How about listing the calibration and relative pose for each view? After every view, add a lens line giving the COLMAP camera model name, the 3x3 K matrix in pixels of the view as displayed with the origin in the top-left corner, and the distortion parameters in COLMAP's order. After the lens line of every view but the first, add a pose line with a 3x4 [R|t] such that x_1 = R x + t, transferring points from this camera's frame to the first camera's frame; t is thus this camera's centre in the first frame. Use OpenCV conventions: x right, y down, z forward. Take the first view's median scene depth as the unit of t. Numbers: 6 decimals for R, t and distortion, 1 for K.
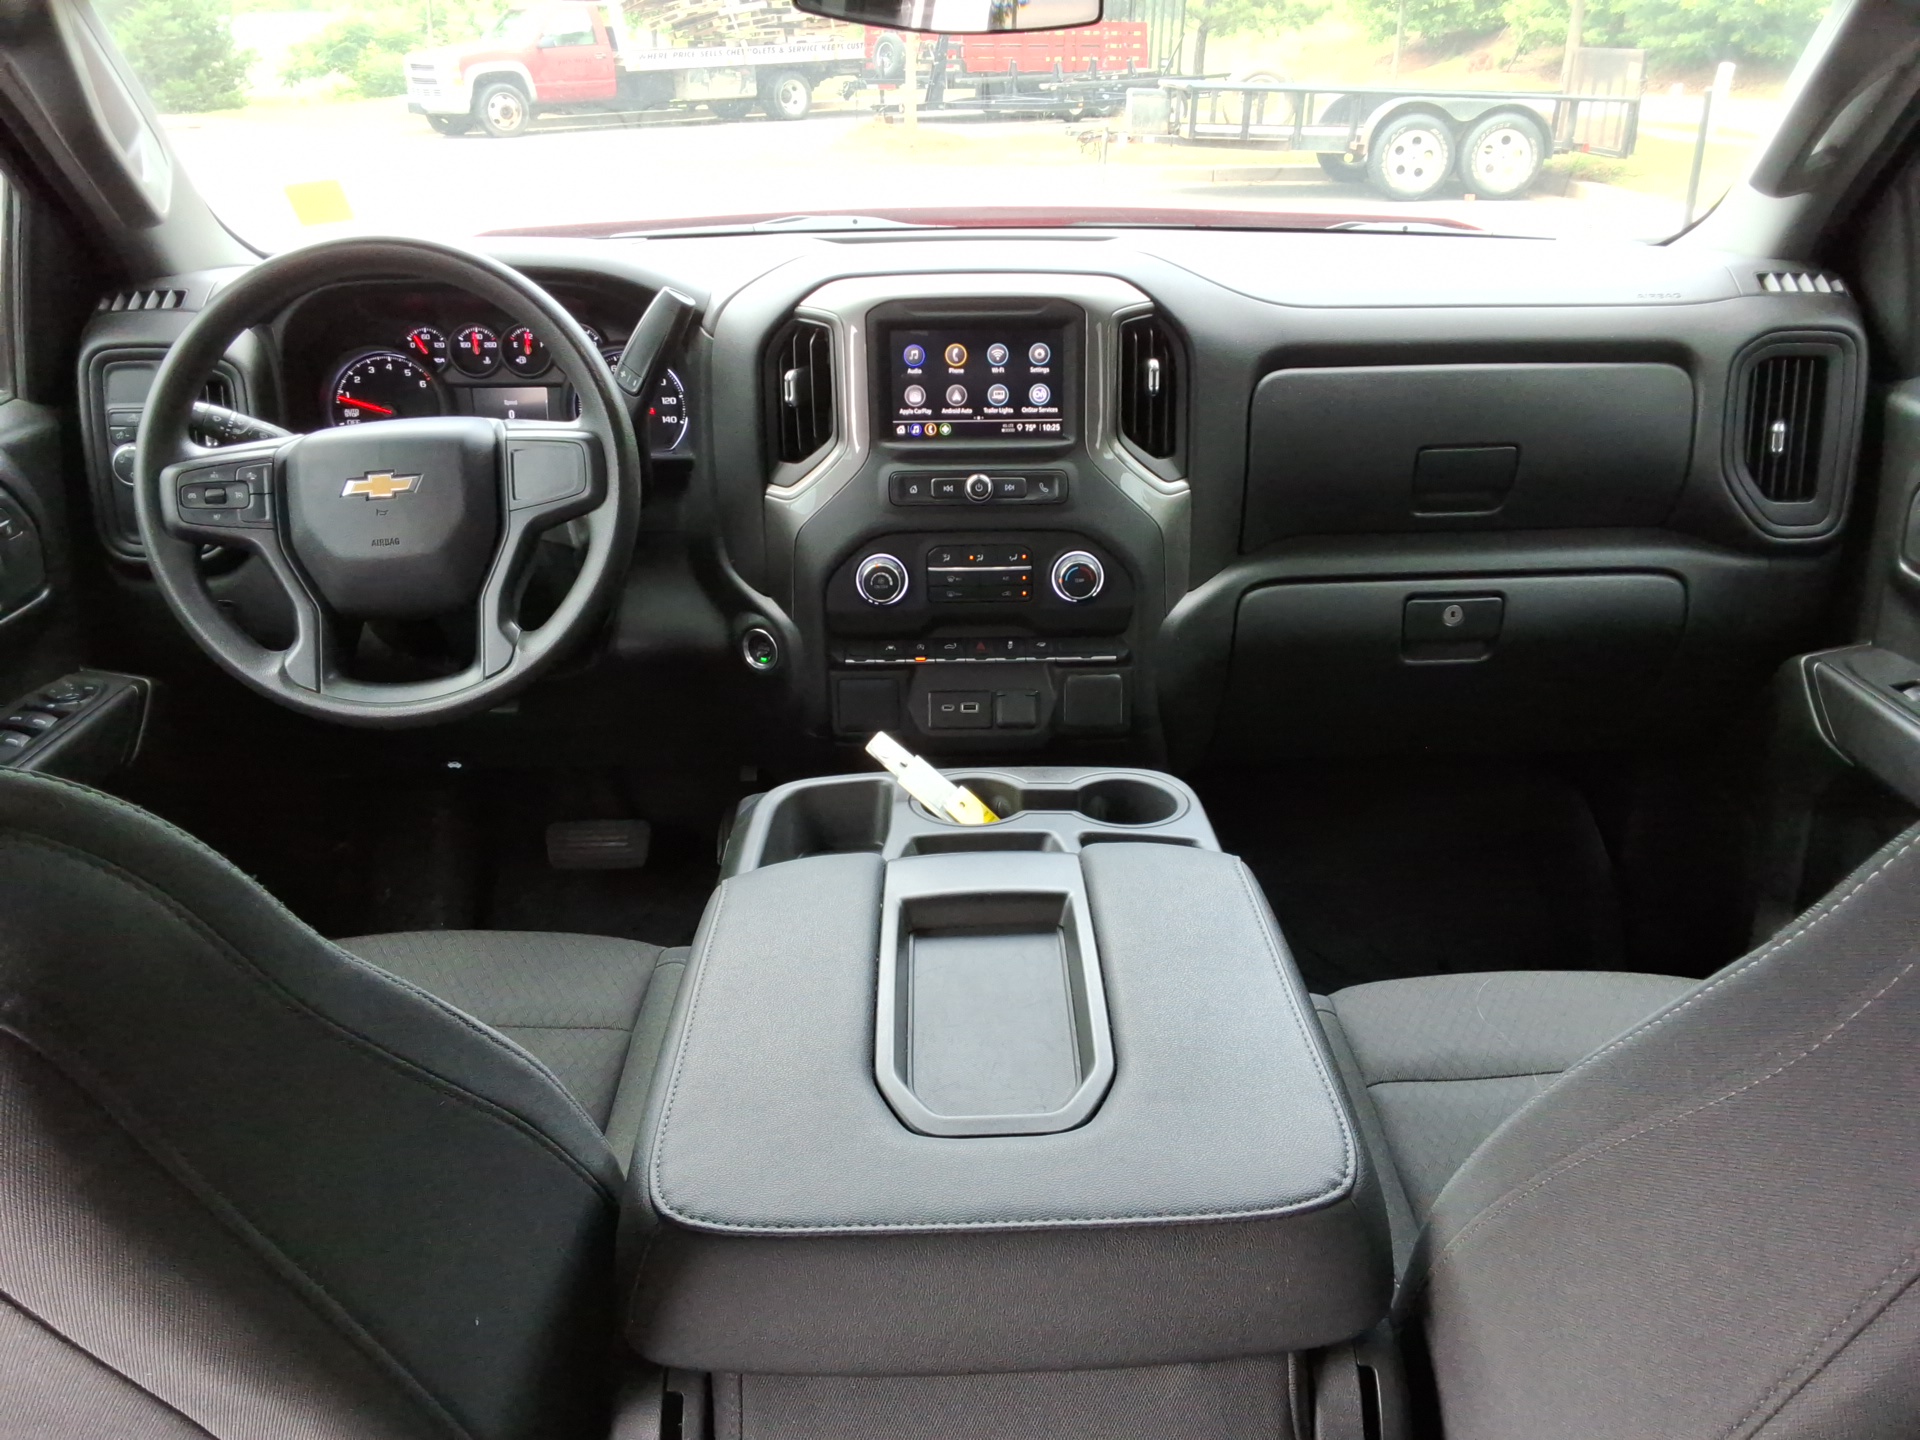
lens RADIAL K [[1542.9, 0, 1021.5], [0, 1542.9, 716.4], [0, 0, 1]] dist [0.102214, -0.158070]
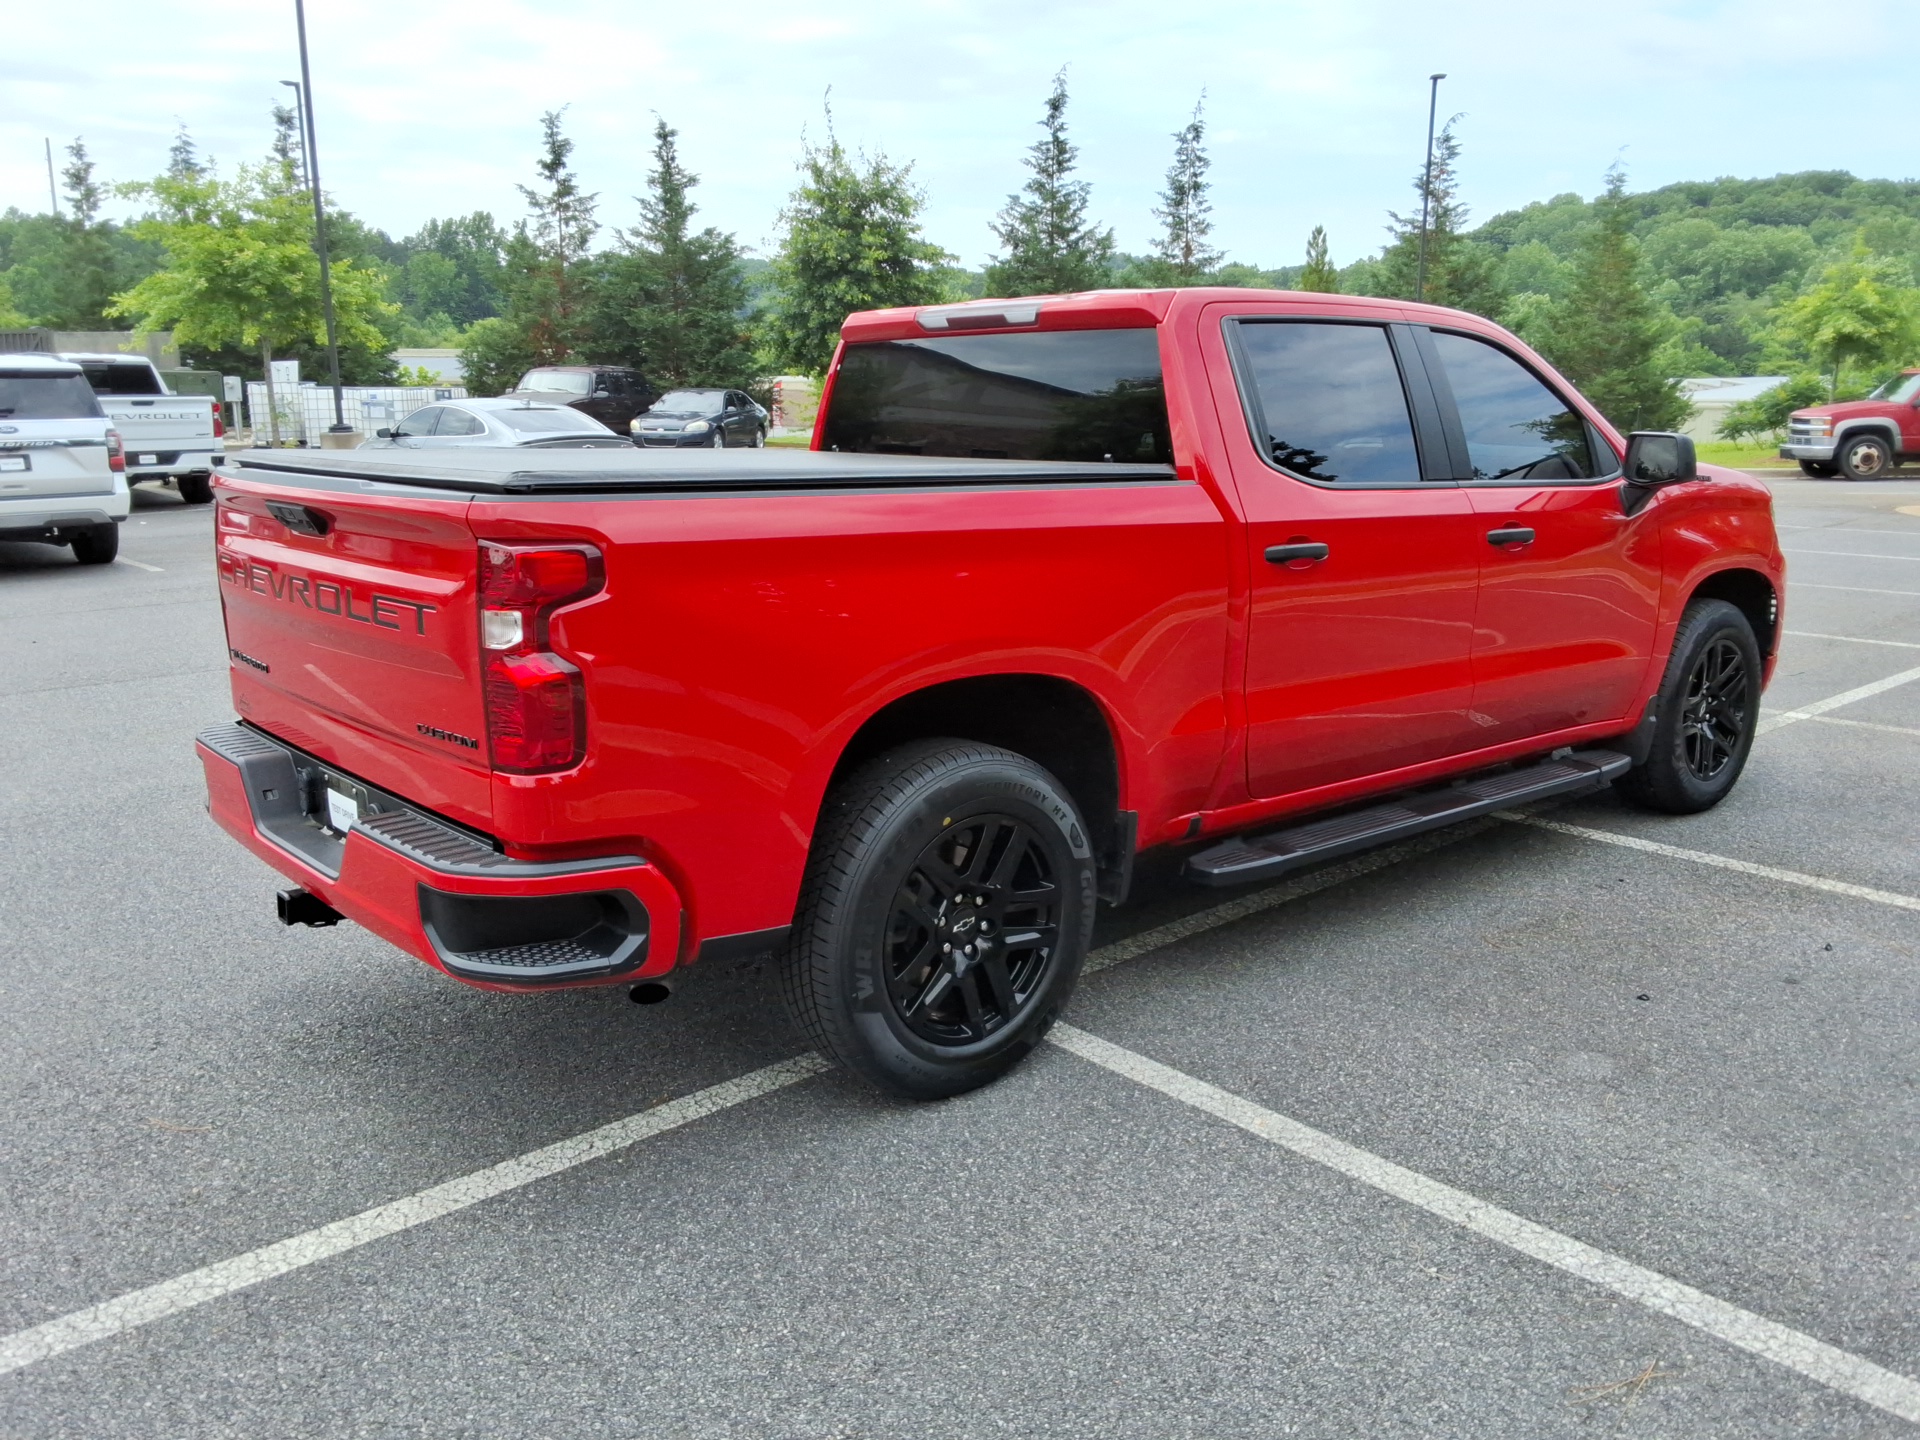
lens RADIAL K [[1542.9, 0, 982.9], [0, 1542.9, 715.5], [0, 0, 1]] dist [0.102214, -0.158070]
pose [[0.629823, 0.156487, -0.760812, 2.373675], [-0.311536, 0.948152, -0.062879, 0.924310], [0.711525, 0.276623, 0.645919, -2.079092]]
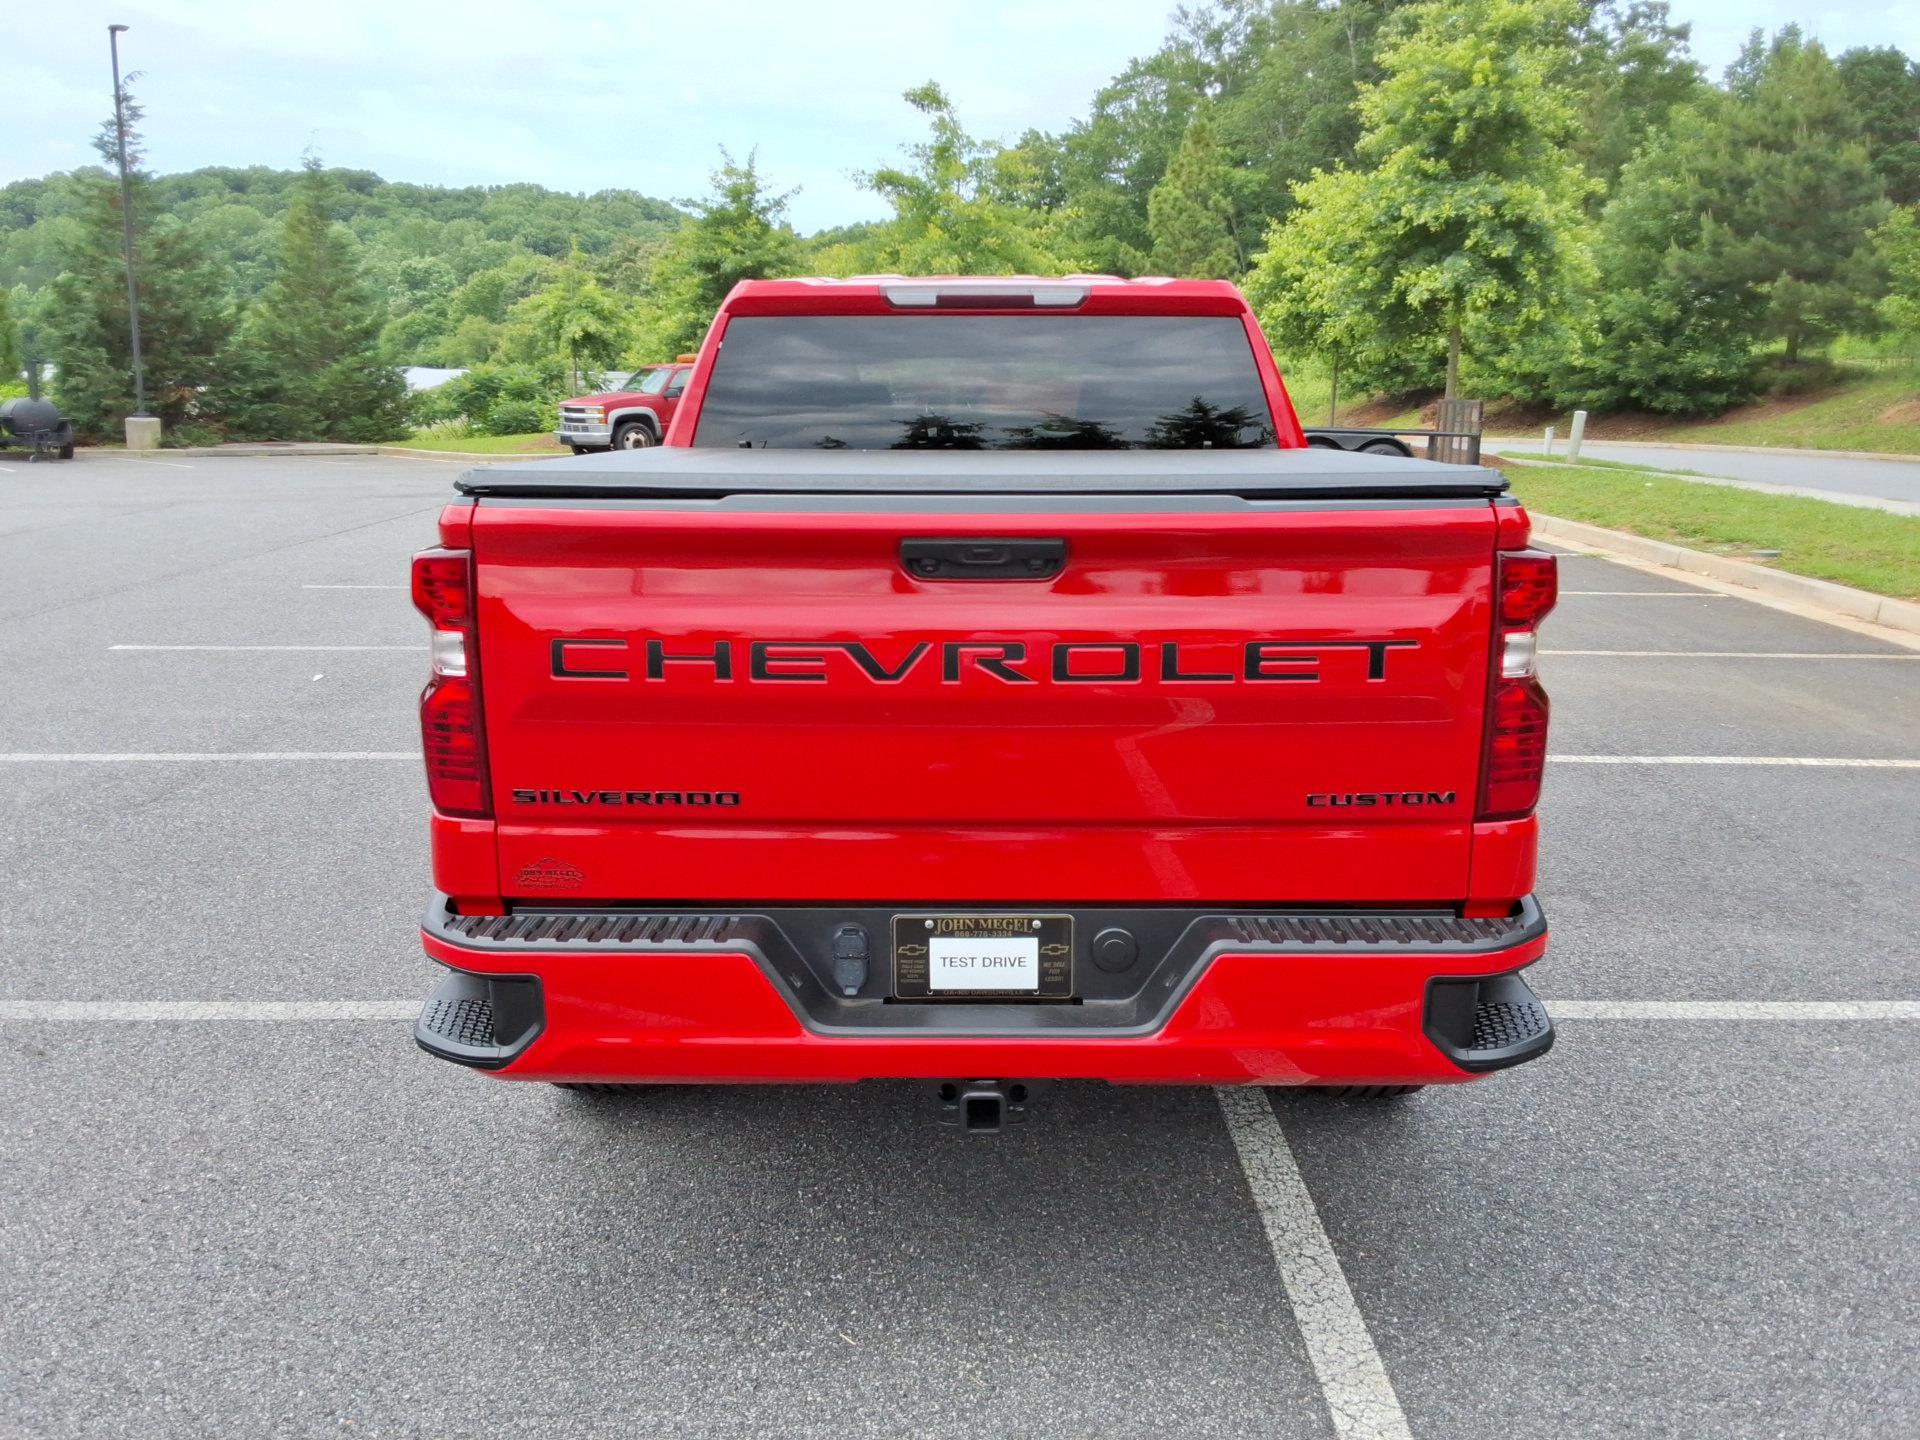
lens RADIAL K [[1542.9, 0, 976.1], [0, 1542.9, 712.9], [0, 0, 1]] dist [0.102214, -0.158070]
pose [[0.999263, 0.012715, -0.036205, 0.112475], [-0.019872, 0.978605, -0.204786, 1.283725], [0.032827, 0.205354, 0.978137, -2.876340]]
